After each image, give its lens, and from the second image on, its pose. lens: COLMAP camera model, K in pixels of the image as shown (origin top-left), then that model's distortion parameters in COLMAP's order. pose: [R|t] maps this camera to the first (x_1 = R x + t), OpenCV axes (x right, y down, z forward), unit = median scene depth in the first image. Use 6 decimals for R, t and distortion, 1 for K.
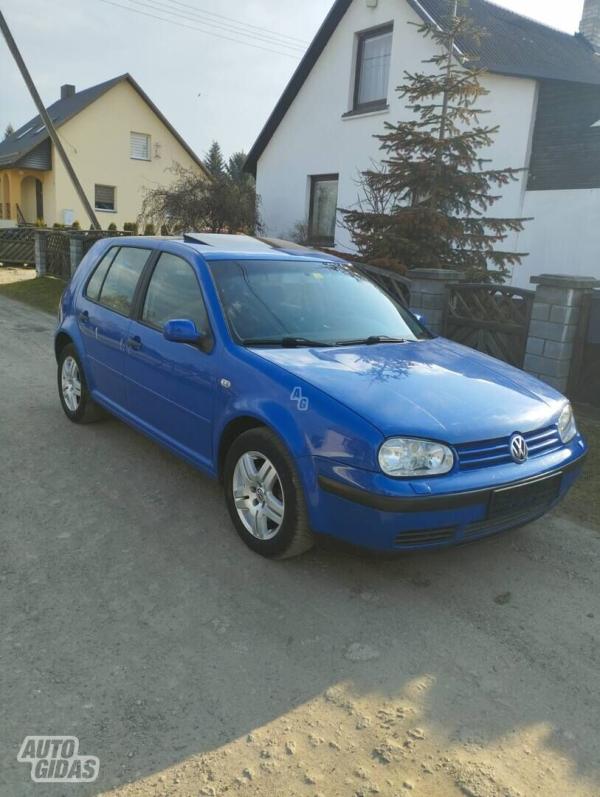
lens RADIAL K [[672.9, 0, 300.0], [0, 672.9, 400.1], [0, 0, 1]] dist [0.082799, -0.108813]
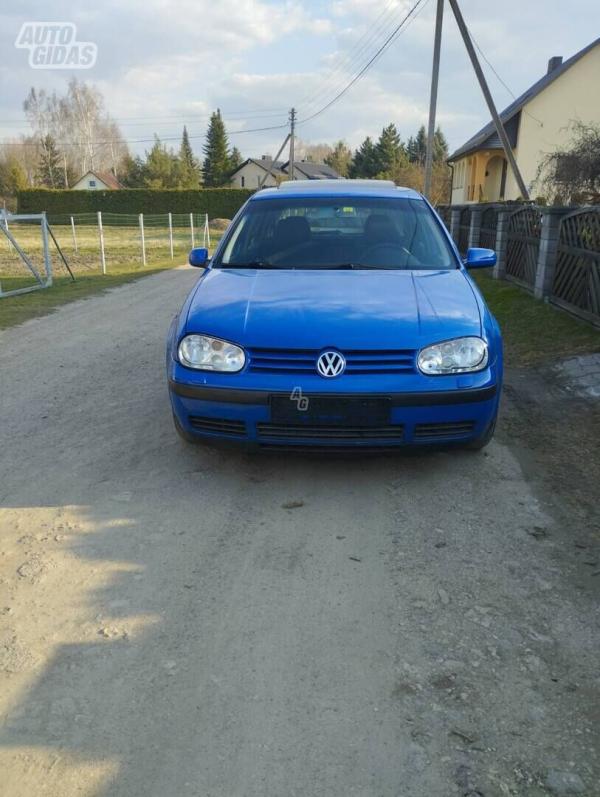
lens RADIAL K [[672.9, 0, 281.3], [0, 672.9, 405.4], [0, 0, 1]] dist [0.082799, -0.108813]
pose [[0.738928, 0.134278, -0.660269, 0.940990], [-0.114793, 0.990703, 0.073009, 0.068688], [0.663934, 0.021846, 0.747472, 0.220387]]
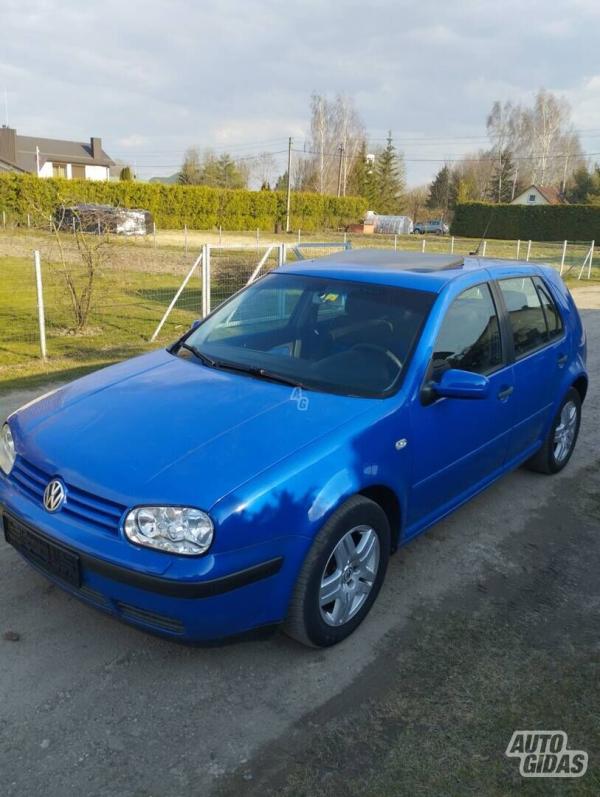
lens RADIAL K [[672.9, 0, 302.7], [0, 672.9, 399.4], [0, 0, 1]] dist [0.082799, -0.108813]
pose [[0.198686, 0.222098, -0.954566, 1.192099], [-0.250975, 0.953037, 0.169504, -0.270925], [0.947383, 0.205895, 0.245097, 1.076259]]
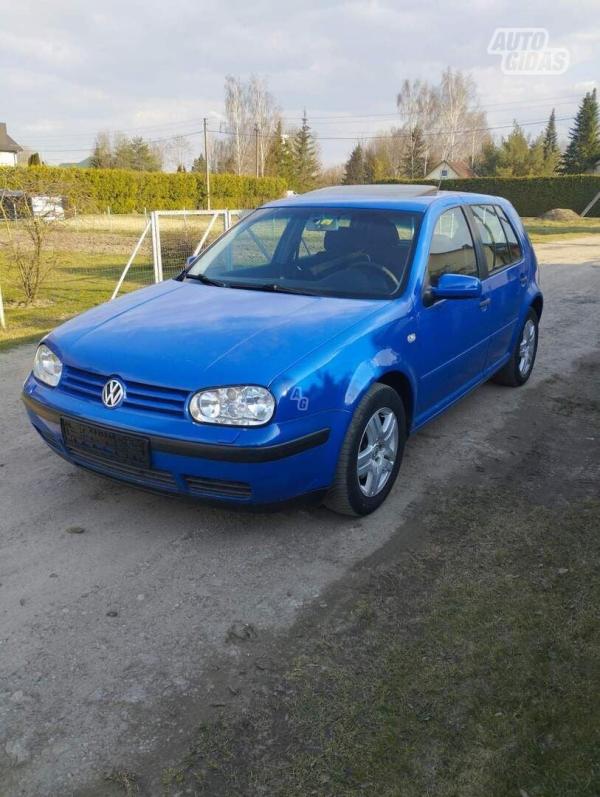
lens RADIAL K [[672.9, 0, 298.6], [0, 672.9, 397.6], [0, 0, 1]] dist [0.082799, -0.108813]
pose [[0.311873, 0.221658, -0.923907, 1.282418], [-0.207527, 0.964819, 0.161421, -0.127664], [0.927183, 0.141393, 0.346901, 0.927070]]
